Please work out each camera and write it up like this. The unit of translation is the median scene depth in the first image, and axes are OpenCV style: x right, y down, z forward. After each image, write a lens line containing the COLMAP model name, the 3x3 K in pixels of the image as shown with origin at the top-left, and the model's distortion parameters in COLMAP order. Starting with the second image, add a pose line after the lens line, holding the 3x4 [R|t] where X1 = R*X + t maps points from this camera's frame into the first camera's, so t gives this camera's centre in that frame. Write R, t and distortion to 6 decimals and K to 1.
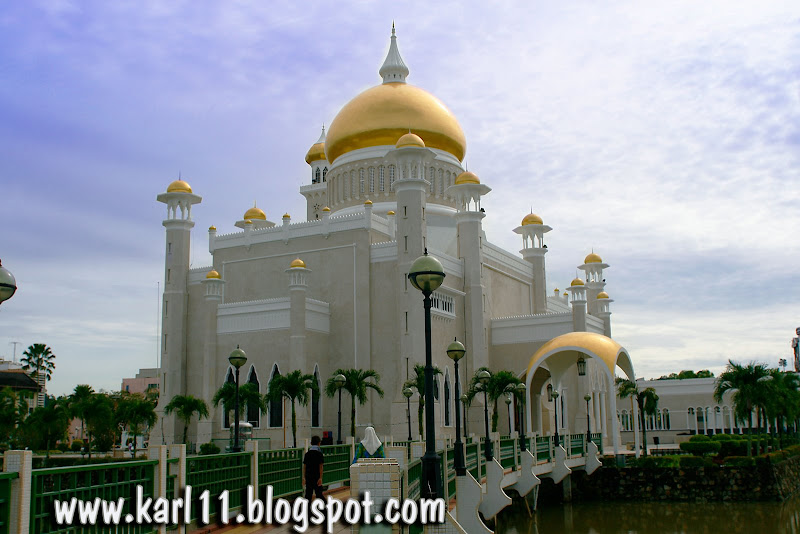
lens RADIAL K [[995.5, 0, 400.0], [0, 995.5, 267.0], [0, 0, 1]] dist [-0.003701, -0.000555]
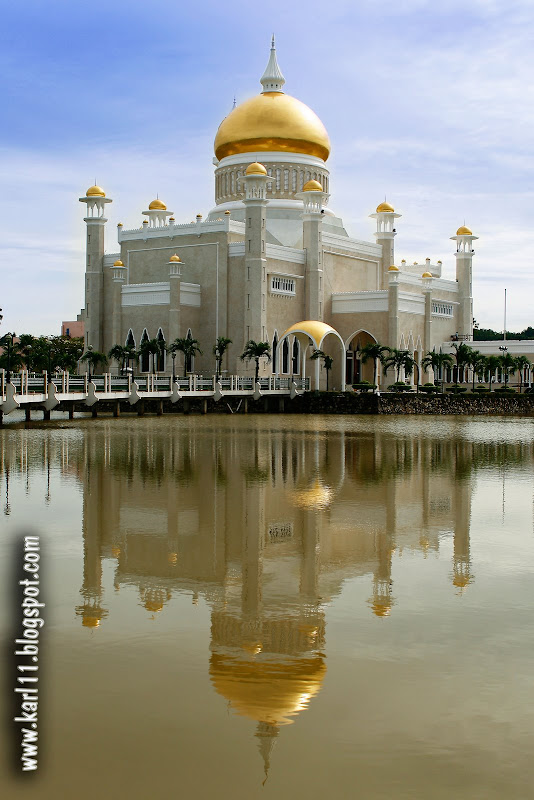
lens RADIAL K [[1107.0, 0, 267.0], [0, 1107.0, 400.0], [0, 0, 1]] dist [0.087896, 0.036494]
pose [[0.995876, 0.022130, -0.087984, 0.147222], [-0.006018, 0.983772, 0.179320, -0.076285], [0.090524, -0.178051, 0.979848, -0.497921]]
